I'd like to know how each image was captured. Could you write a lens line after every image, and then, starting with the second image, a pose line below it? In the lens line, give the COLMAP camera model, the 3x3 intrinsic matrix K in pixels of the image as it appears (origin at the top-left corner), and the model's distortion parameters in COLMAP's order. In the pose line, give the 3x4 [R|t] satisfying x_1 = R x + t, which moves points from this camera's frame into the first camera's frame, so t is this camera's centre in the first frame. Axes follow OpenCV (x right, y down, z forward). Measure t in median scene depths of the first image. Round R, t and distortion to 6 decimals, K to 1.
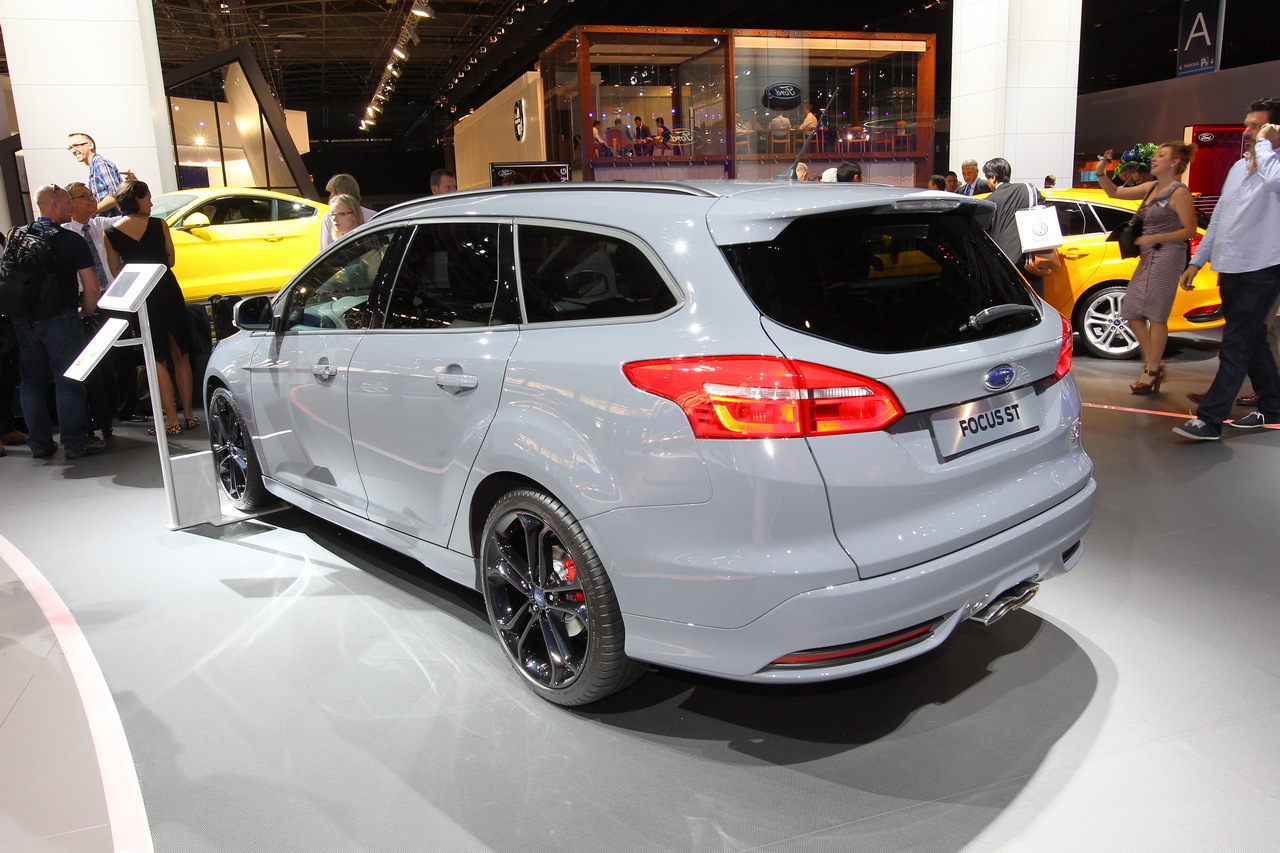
lens RADIAL K [[988.9, 0, 640.0], [0, 988.9, 426.5], [0, 0, 1]] dist [-0.004762, -0.000439]
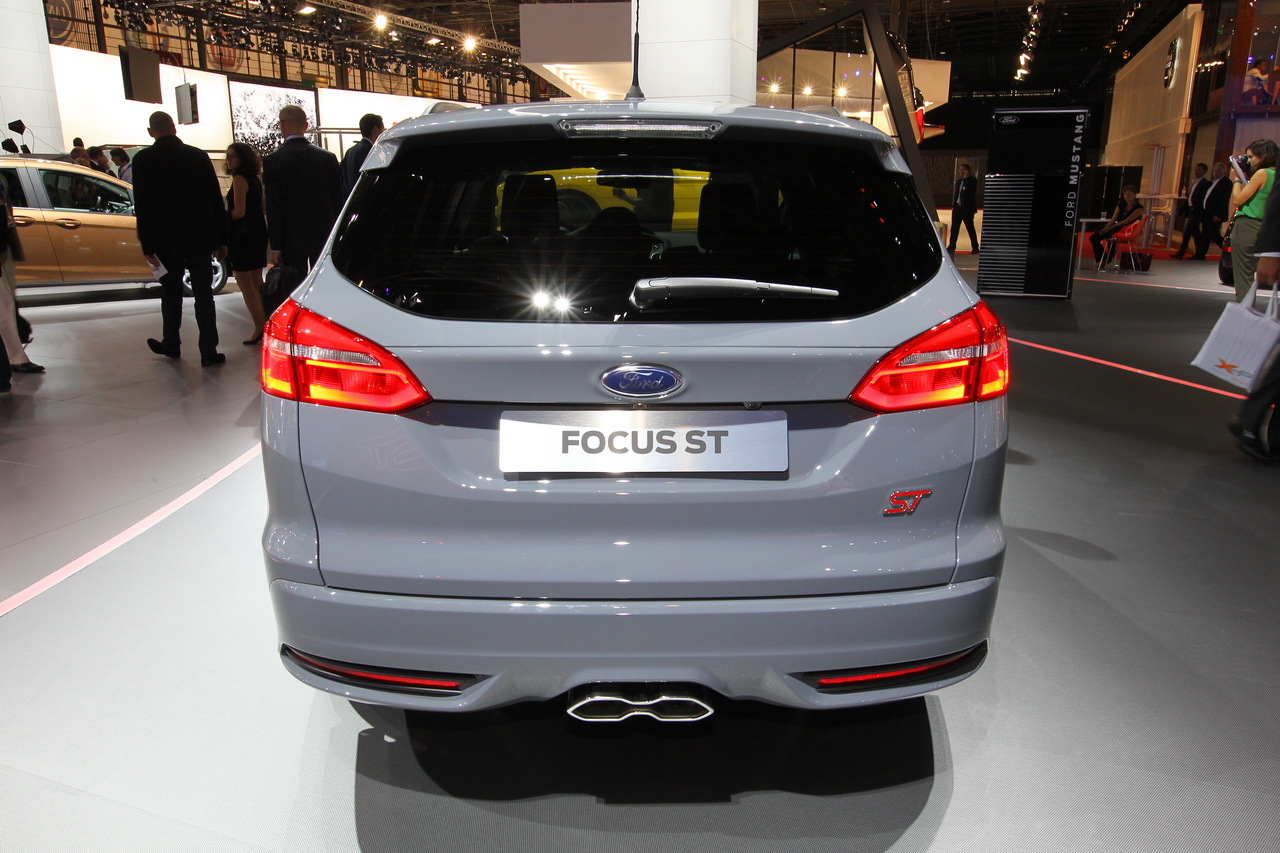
lens RADIAL K [[952.8, 0, 640.0], [0, 952.8, 426.5], [0, 0, 1]] dist [-0.002827, 0.000604]
pose [[0.761937, 0.201561, -0.615487, 0.101183], [-0.169035, 0.979289, 0.111445, -0.012133], [0.625203, 0.019125, 0.780228, 0.062986]]
